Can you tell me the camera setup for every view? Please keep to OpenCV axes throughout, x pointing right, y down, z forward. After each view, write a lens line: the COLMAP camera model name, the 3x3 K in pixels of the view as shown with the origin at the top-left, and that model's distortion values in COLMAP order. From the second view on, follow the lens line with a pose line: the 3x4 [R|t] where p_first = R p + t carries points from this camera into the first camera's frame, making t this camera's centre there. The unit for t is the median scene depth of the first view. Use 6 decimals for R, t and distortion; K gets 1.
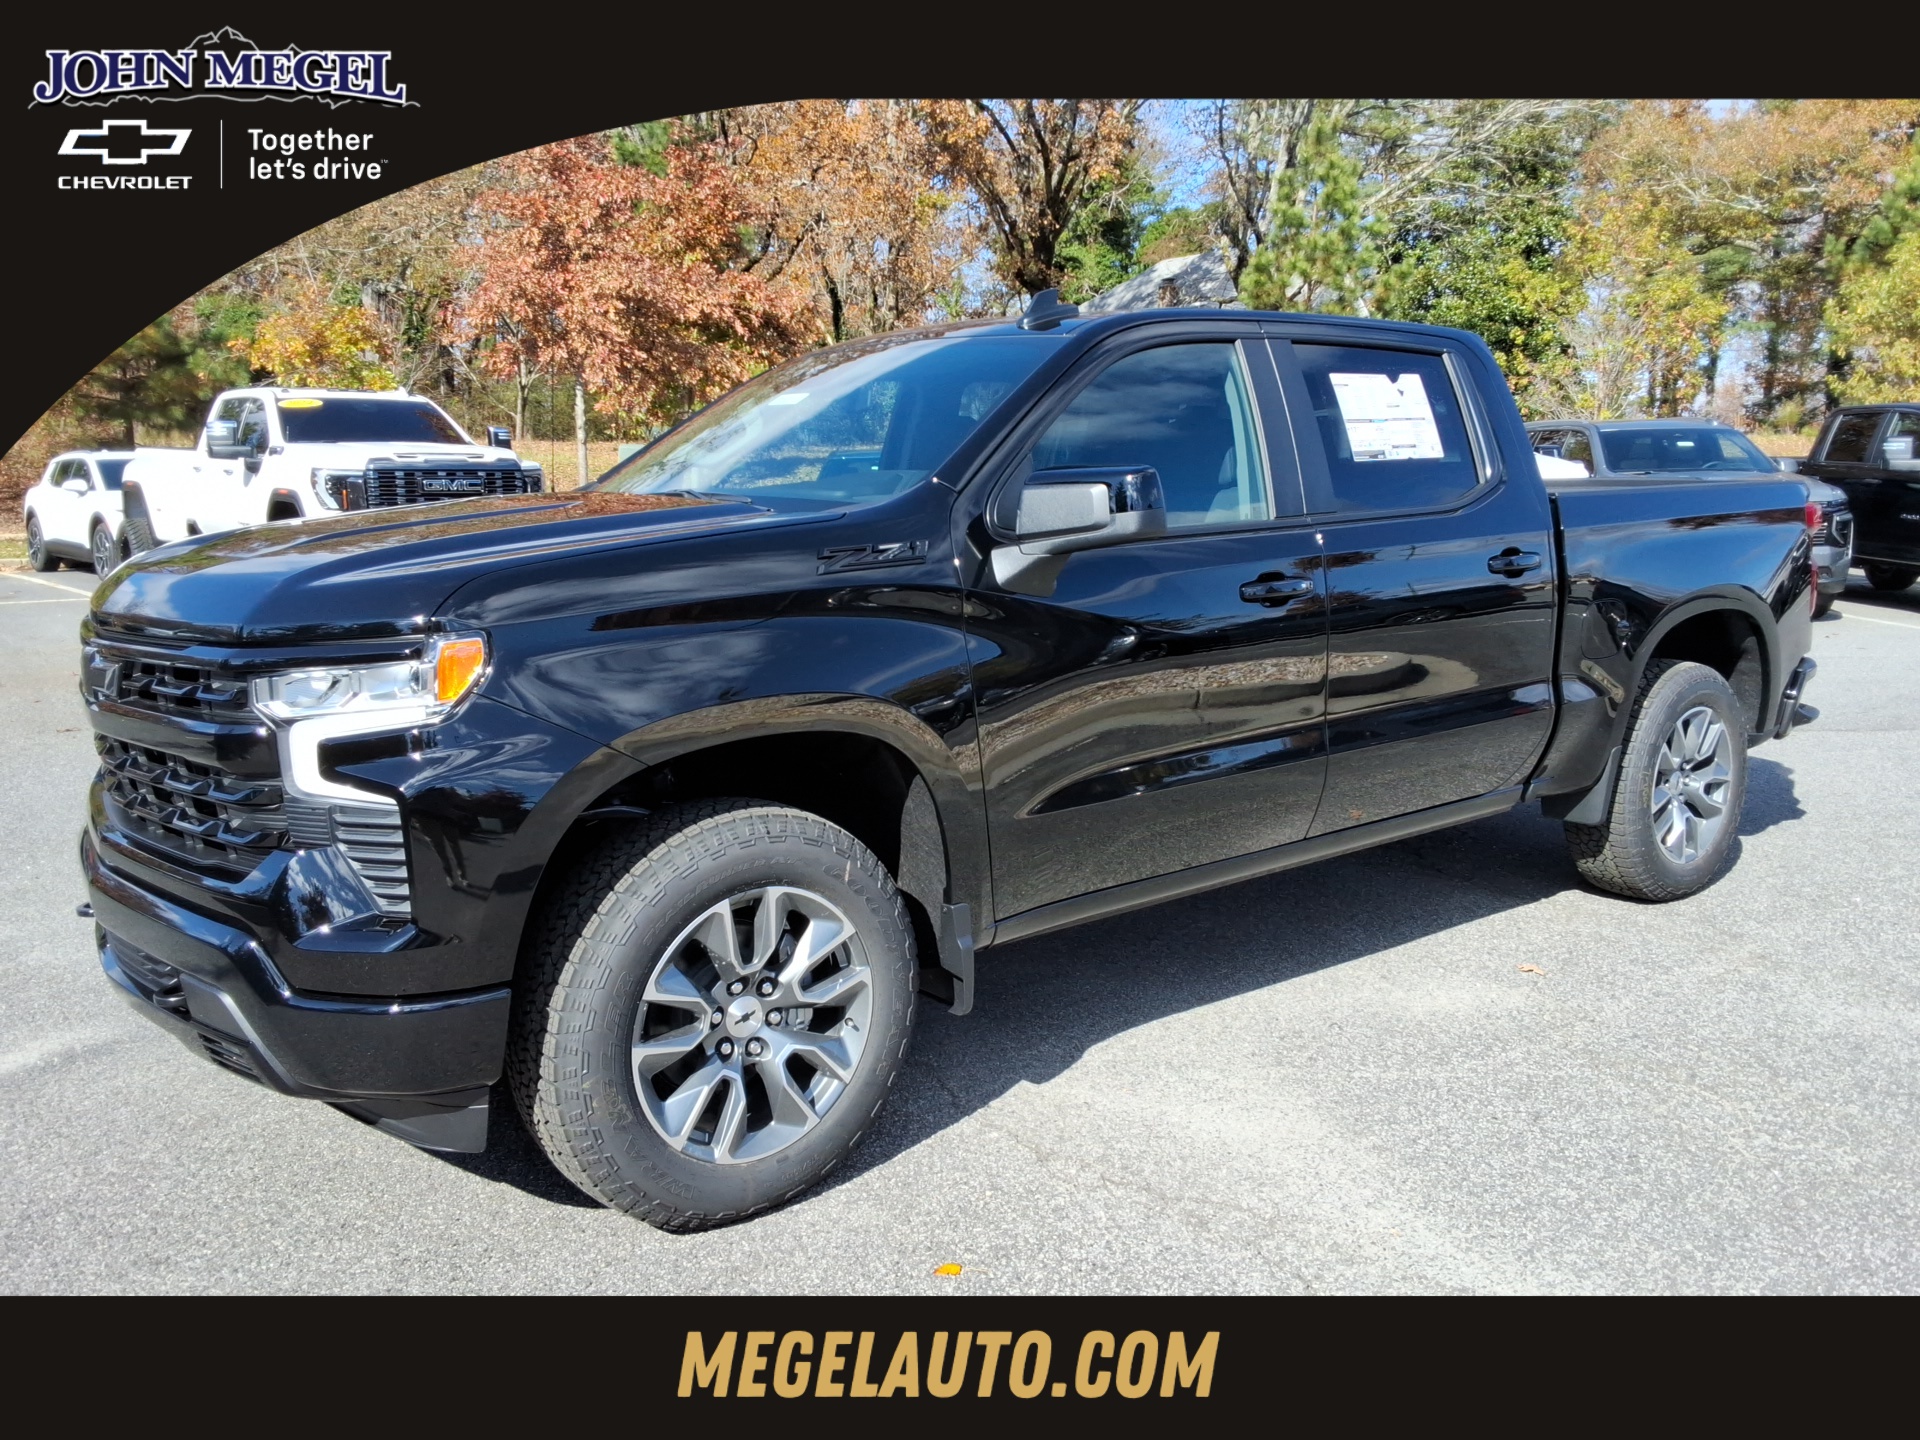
lens RADIAL K [[1535.2, 0, 962.5], [0, 1535.2, 698.7], [0, 0, 1]] dist [0.089559, -0.141352]
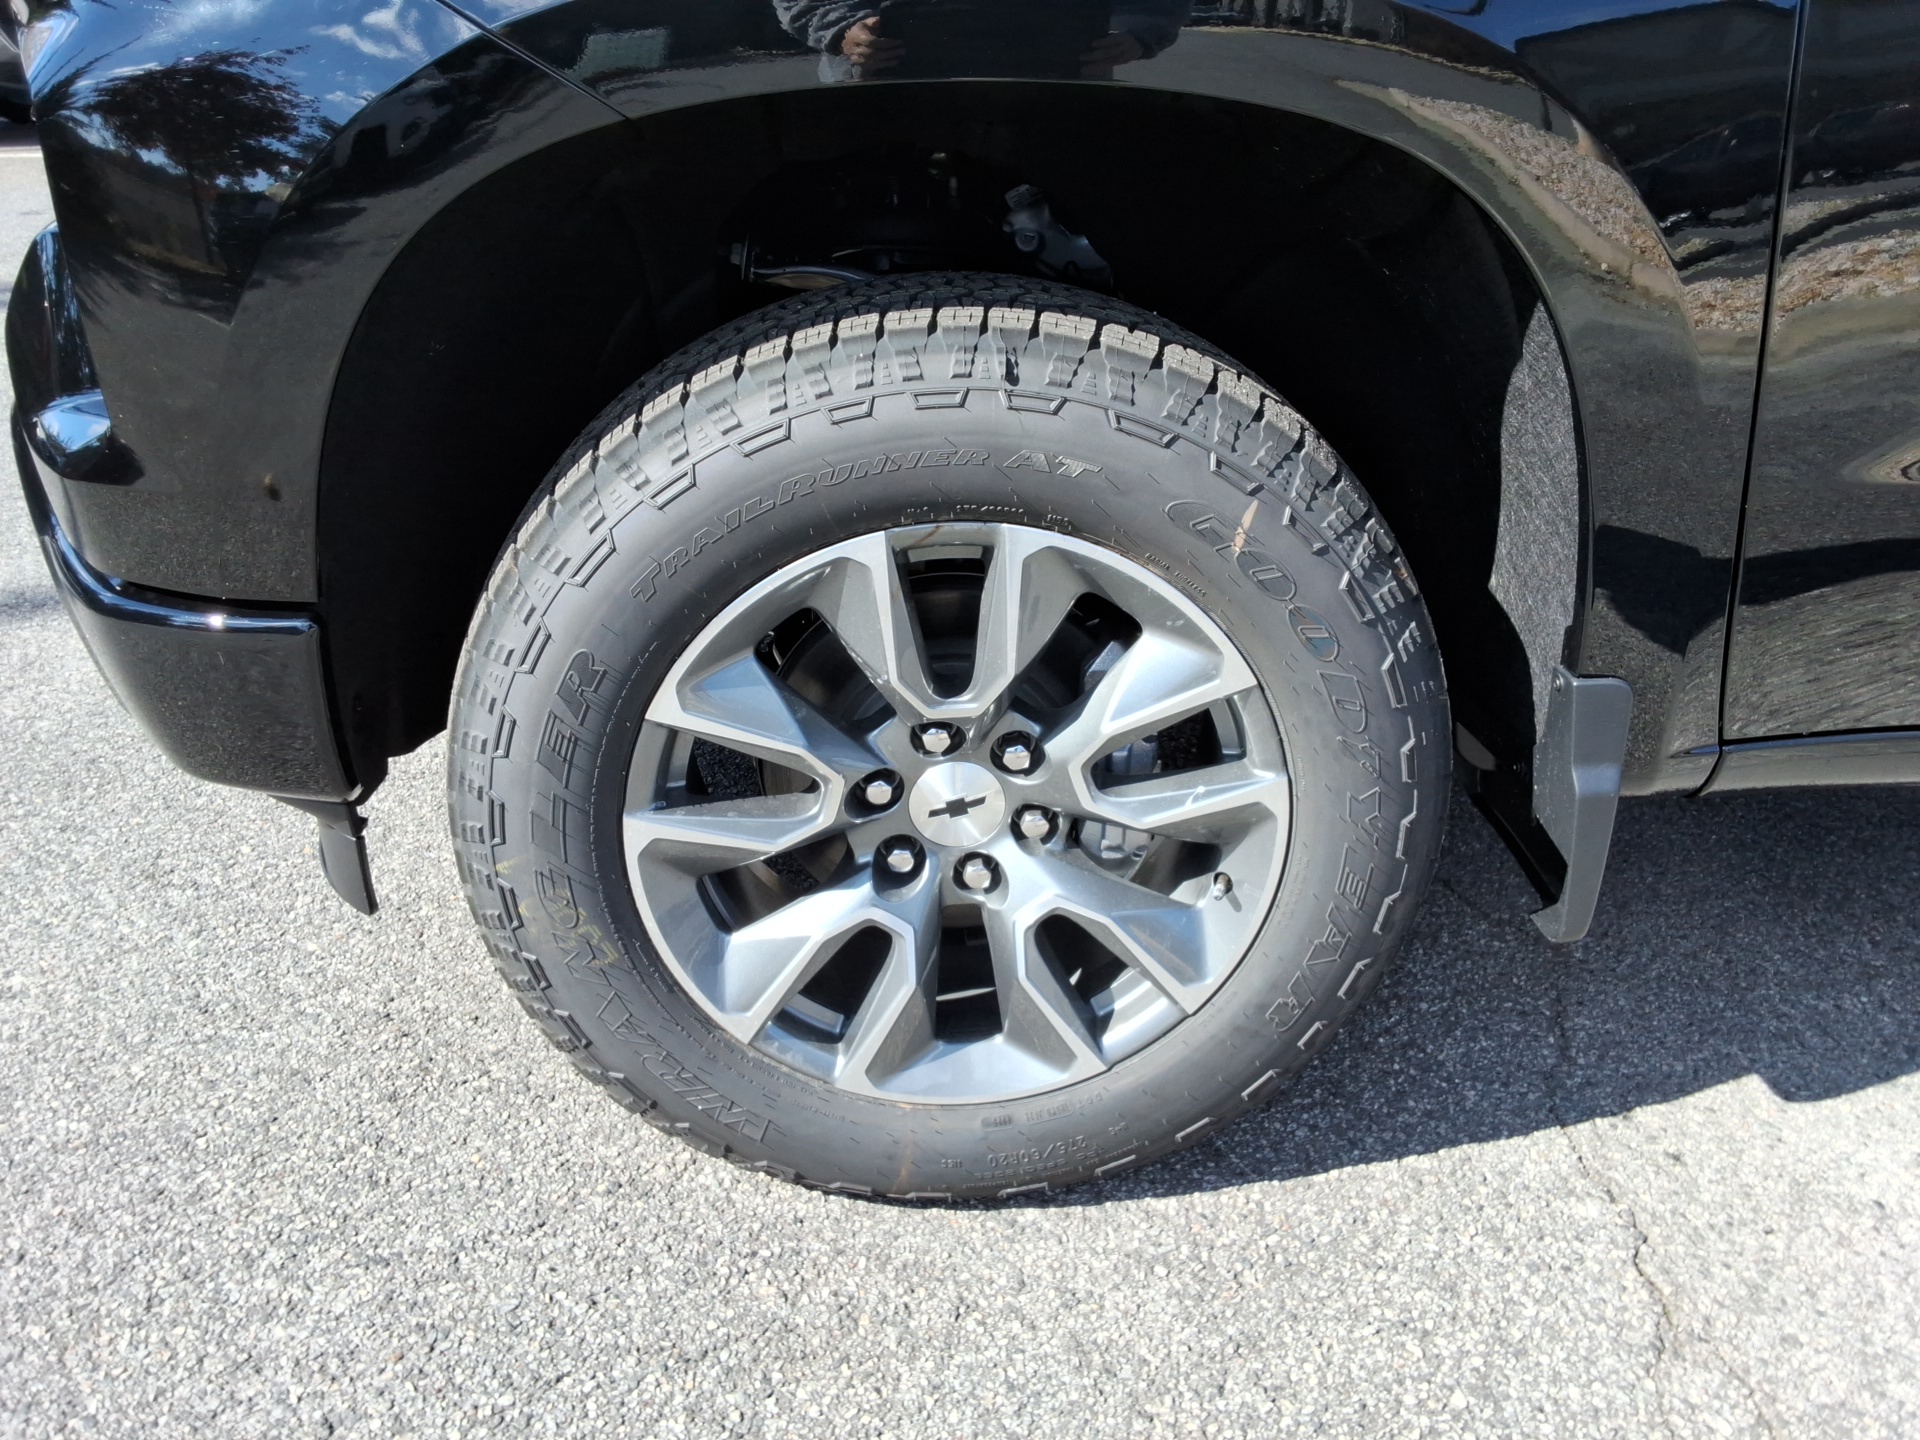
lens RADIAL K [[1535.2, 0, 957.6], [0, 1535.2, 709.5], [0, 0, 1]] dist [0.089559, -0.141352]
pose [[0.797725, 0.275412, -0.536453, 0.082946], [-0.115004, 0.942766, 0.312995, 0.045563], [0.591953, -0.187990, 0.783742, 0.665688]]
